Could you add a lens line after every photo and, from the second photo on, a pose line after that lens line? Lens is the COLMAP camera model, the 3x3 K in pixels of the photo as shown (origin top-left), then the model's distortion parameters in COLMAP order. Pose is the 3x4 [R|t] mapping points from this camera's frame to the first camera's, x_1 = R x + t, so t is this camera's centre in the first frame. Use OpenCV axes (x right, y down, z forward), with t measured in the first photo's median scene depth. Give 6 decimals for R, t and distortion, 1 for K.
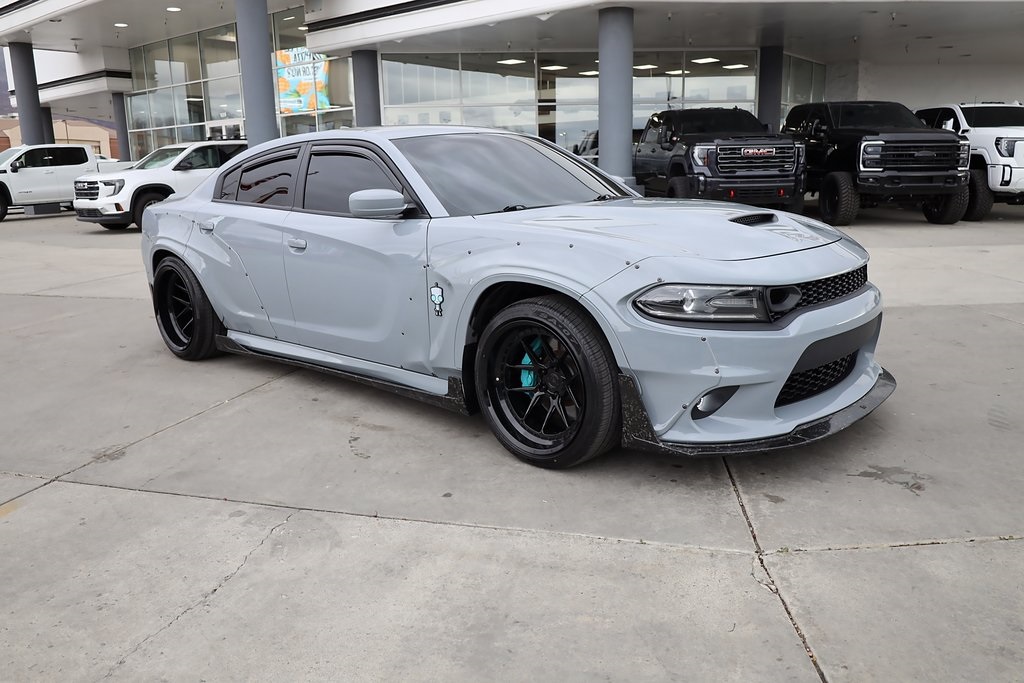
lens RADIAL K [[815.9, 0, 525.6], [0, 815.9, 341.5], [0, 0, 1]] dist [-0.002206, 0.000103]
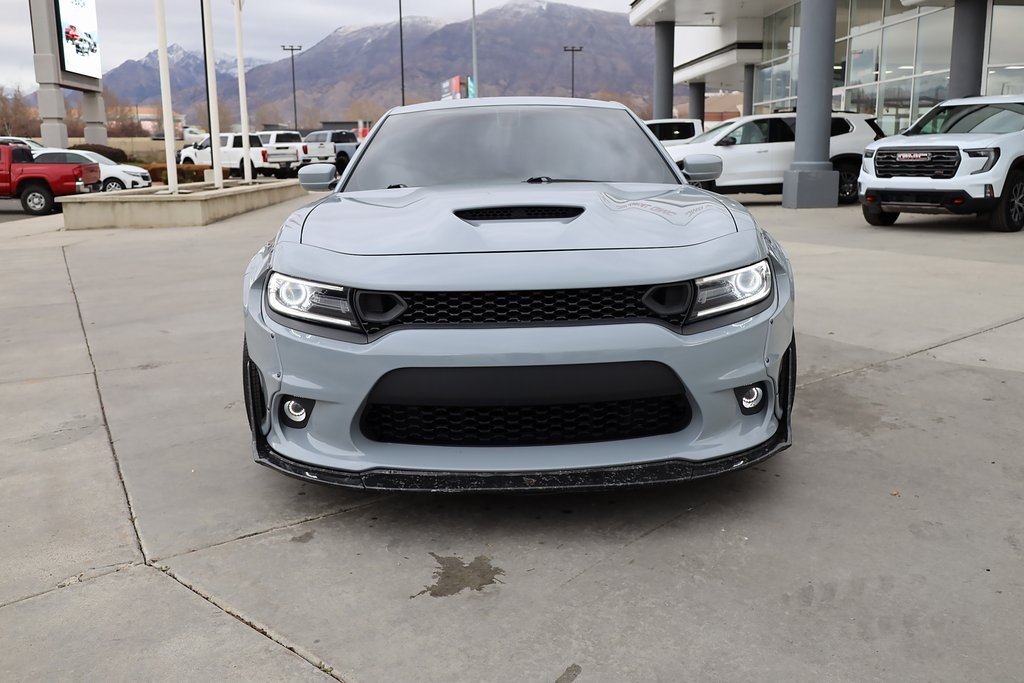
lens RADIAL K [[929.3, 0, 512.0], [0, 929.3, 341.5], [0, 0, 1]] dist [-0.002638, 0.002146]
pose [[0.671623, 0.160085, -0.723392, 0.224939], [-0.160074, 0.984670, 0.069288, -0.021795], [0.723394, 0.069261, 0.686953, 0.097802]]
